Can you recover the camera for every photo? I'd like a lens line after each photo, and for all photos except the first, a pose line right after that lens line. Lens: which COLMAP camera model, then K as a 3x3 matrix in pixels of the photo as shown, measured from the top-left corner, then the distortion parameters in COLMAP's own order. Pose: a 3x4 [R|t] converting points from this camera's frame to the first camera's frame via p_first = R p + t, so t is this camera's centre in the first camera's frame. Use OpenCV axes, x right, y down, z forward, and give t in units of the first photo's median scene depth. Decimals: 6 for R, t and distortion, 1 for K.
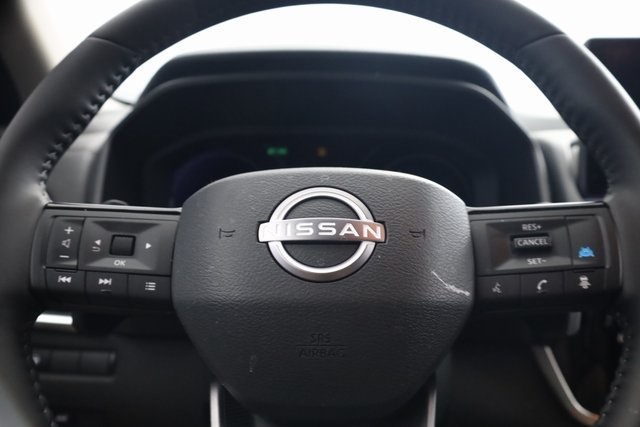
lens RADIAL K [[570.1, 0, 320.0], [0, 570.1, 213.5], [0, 0, 1]] dist [-0.000870, -0.000646]
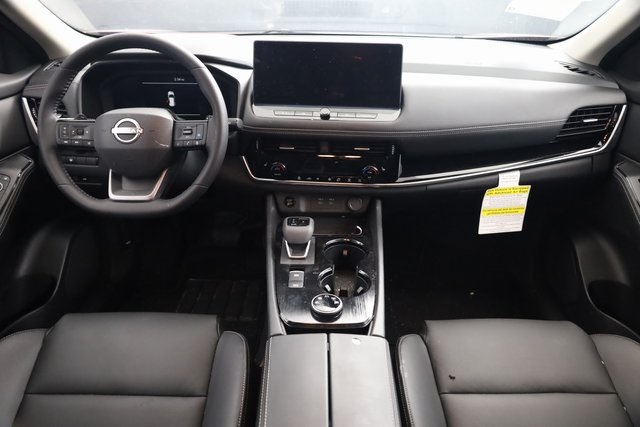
lens RADIAL K [[438.7, 0, 320.0], [0, 438.7, 213.5], [0, 0, 1]] dist [-0.001989, -0.000833]
pose [[0.999998, -0.000784, -0.001940, 1.269481], [0.001467, 0.923691, 0.383136, -0.567196], [0.001492, -0.383138, 0.923690, -1.913461]]
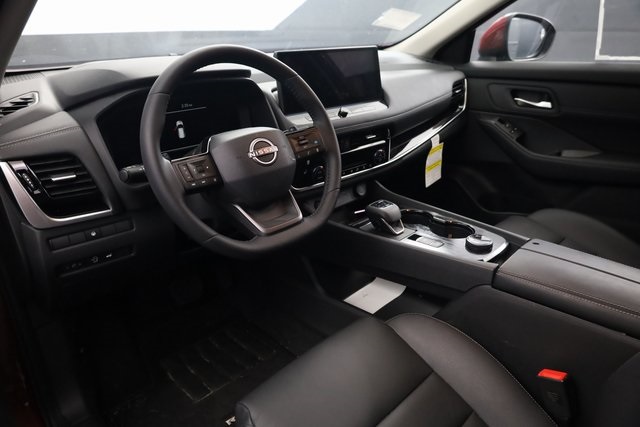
lens RADIAL K [[438.7, 0, 320.0], [0, 438.7, 213.5], [0, 0, 1]] dist [-0.001989, -0.000833]
pose [[0.705407, -0.299161, 0.642576, -1.492741], [0.084535, 0.935603, 0.342784, -0.472352], [-0.703743, -0.187482, 0.685270, -1.074625]]
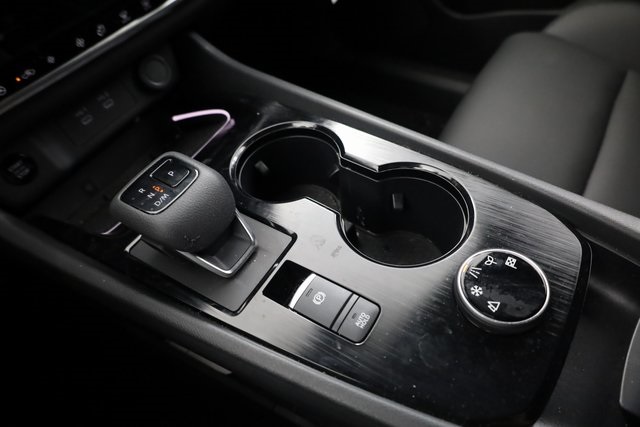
lens RADIAL K [[438.7, 0, 320.0], [0, 438.7, 213.5], [0, 0, 1]] dist [-0.001989, -0.000833]
pose [[0.538891, -0.700500, 0.467863, 0.780020], [0.203438, 0.647195, 0.734678, 0.077473], [-0.817441, -0.300731, 0.491276, 0.160694]]
